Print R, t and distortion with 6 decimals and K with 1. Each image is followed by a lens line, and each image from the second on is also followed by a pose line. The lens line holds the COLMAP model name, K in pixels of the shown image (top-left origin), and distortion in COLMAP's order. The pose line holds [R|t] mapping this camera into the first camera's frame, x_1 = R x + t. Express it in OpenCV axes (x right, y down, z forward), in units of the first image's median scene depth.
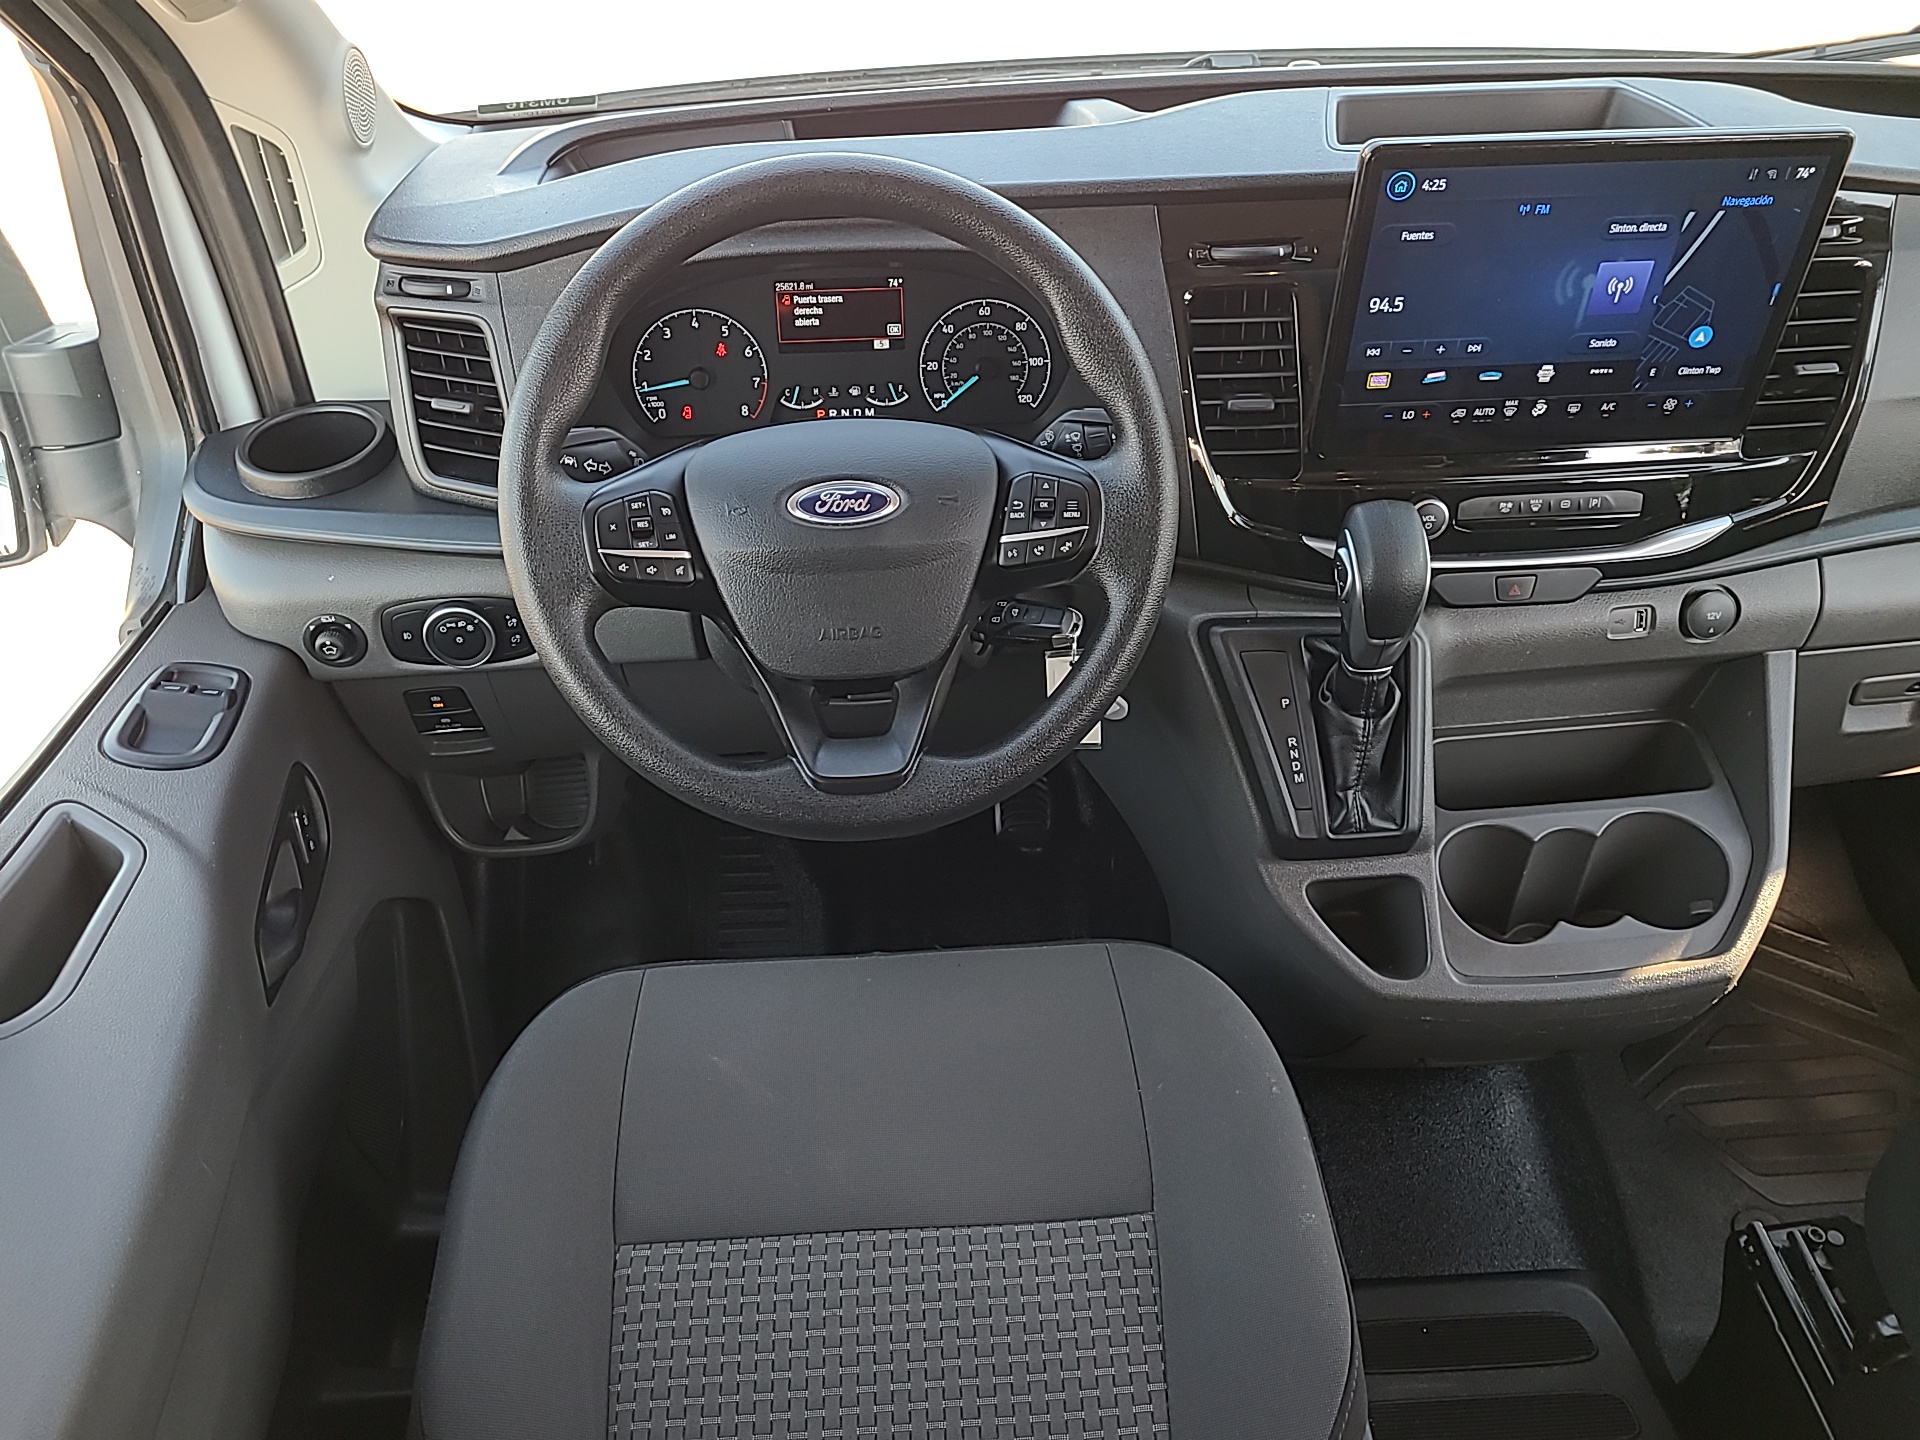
lens RADIAL K [[1444.4, 0, 951.2], [0, 1444.4, 729.8], [0, 0, 1]] dist [0.027774, -0.004254]
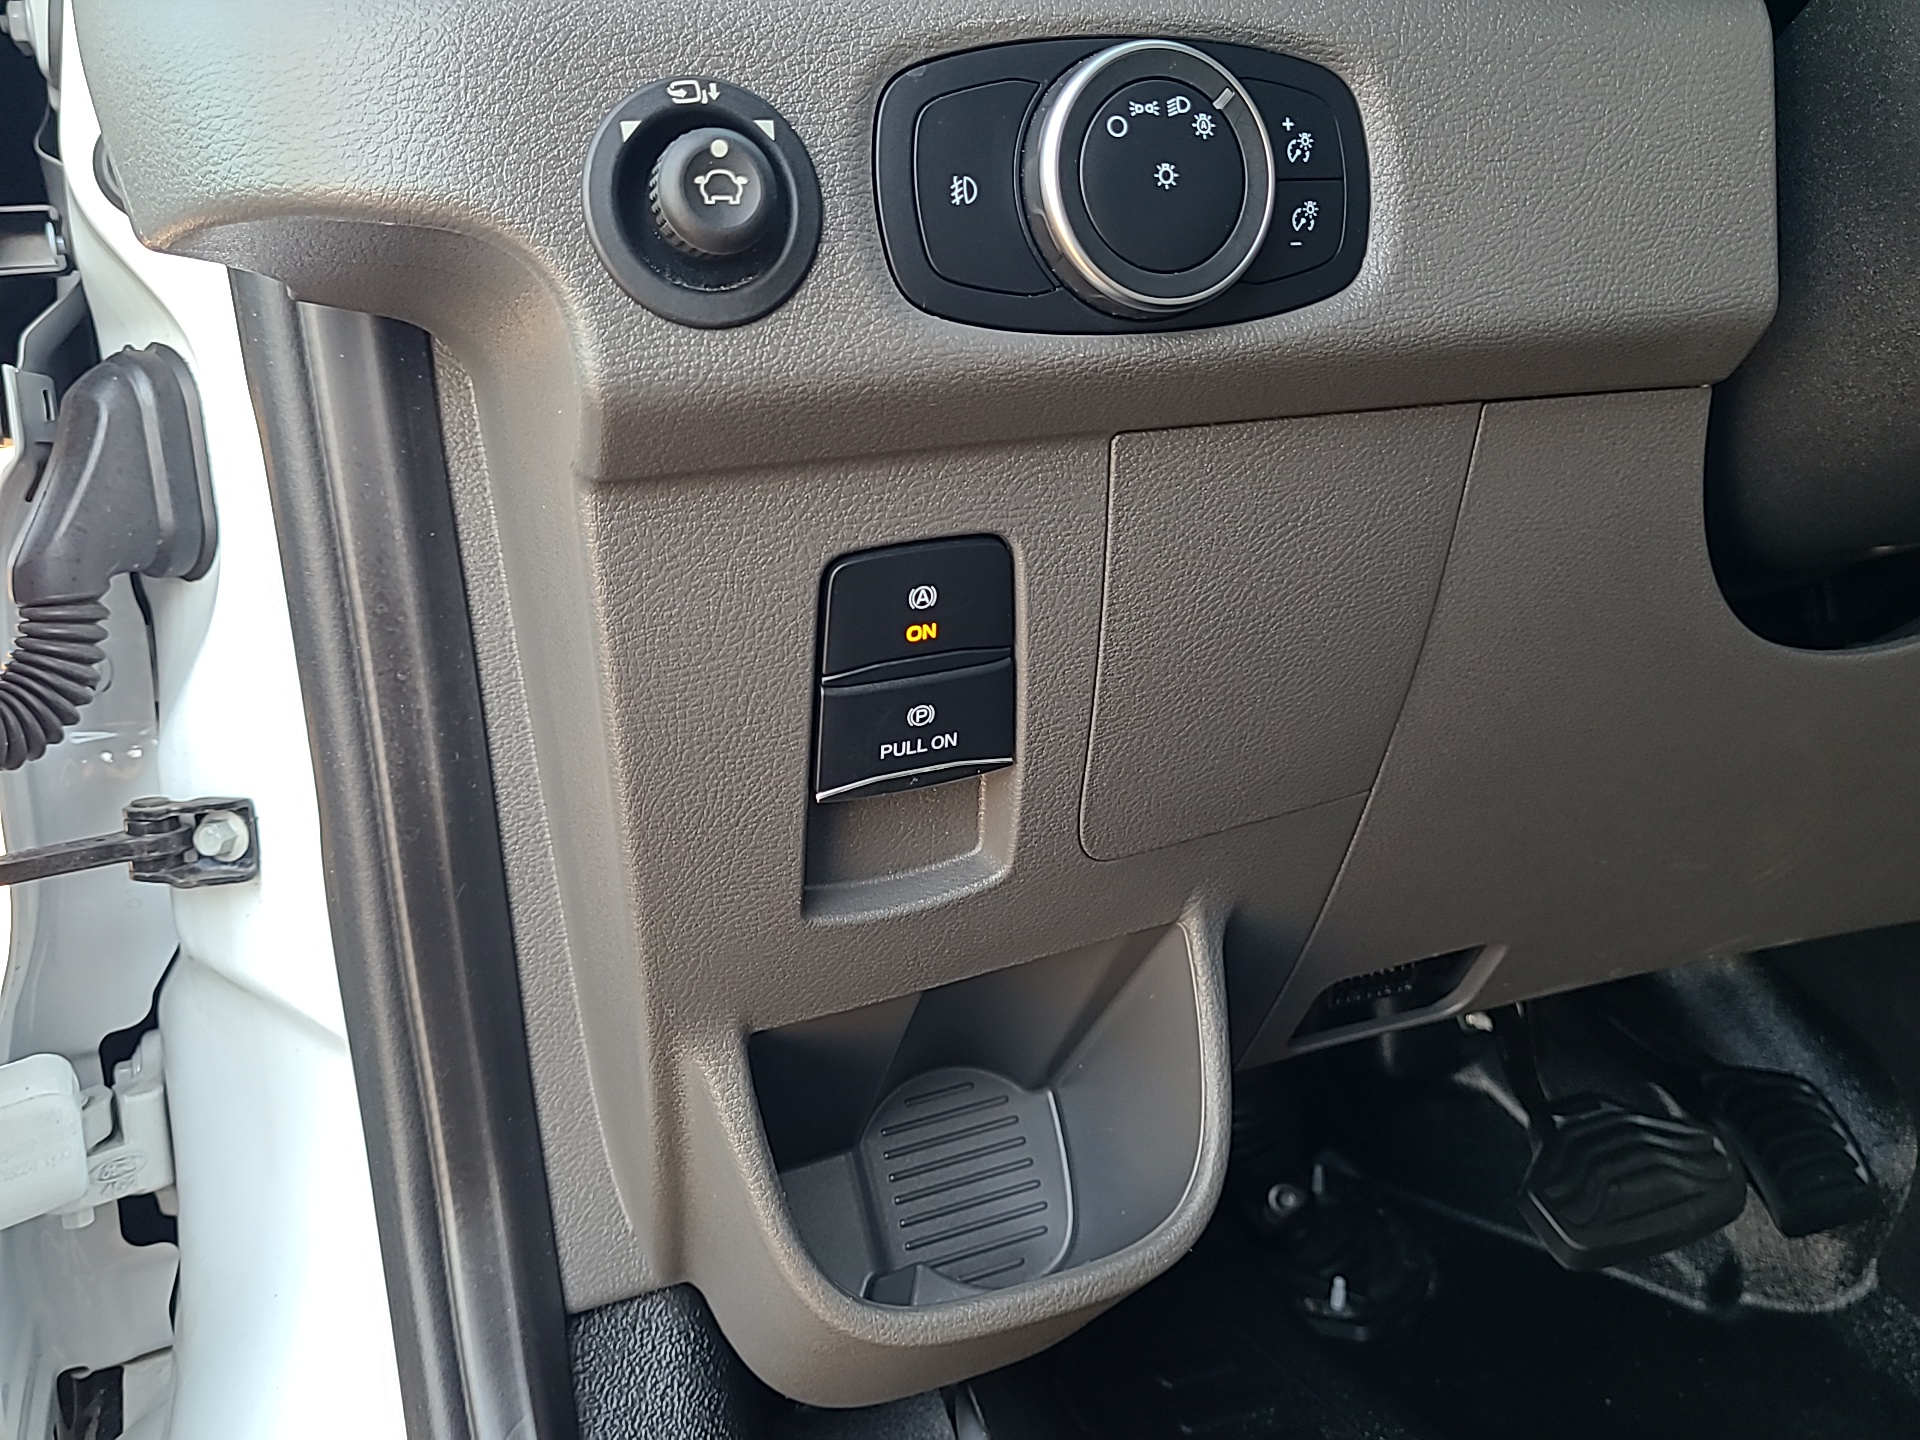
lens RADIAL K [[1654.2, 0, 922.4], [0, 1654.2, 715.4], [0, 0, 1]] dist [0.009826, 0.002287]
pose [[0.961888, -0.123697, 0.243865, -0.483125], [0.223023, 0.870909, -0.437925, 0.153291], [-0.158214, 0.475622, 0.865304, 0.812012]]
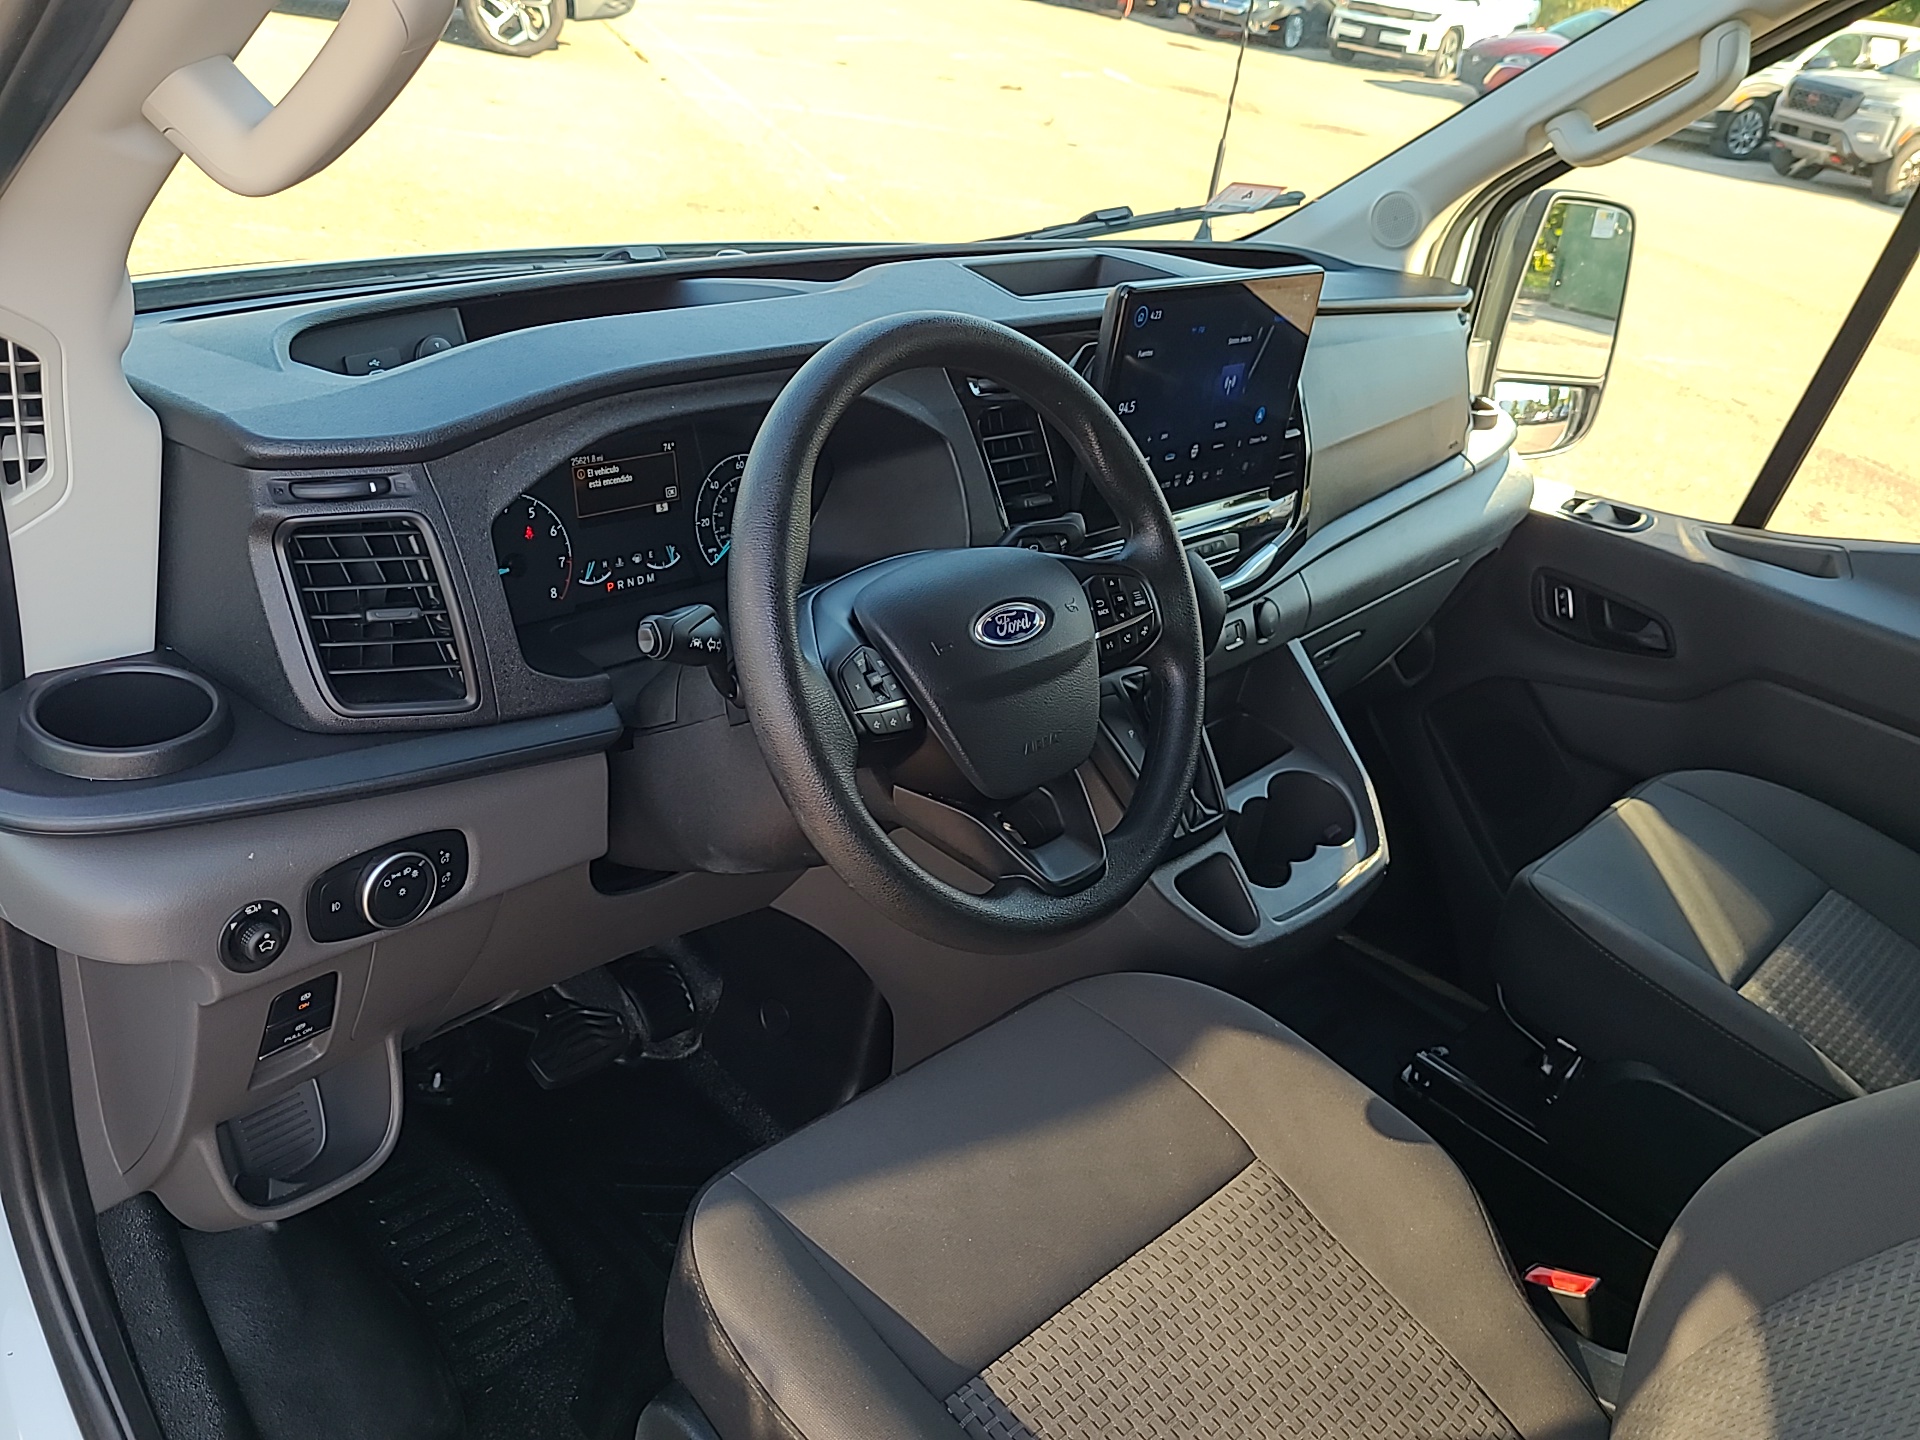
lens RADIAL K [[1654.2, 0, 922.4], [0, 1654.2, 715.4], [0, 0, 1]] dist [0.009826, 0.002287]
pose [[0.723326, -0.202617, 0.660111, -0.753290], [0.319063, 0.945877, -0.059286, -0.006322], [-0.612372, 0.253500, 0.748825, 0.076918]]
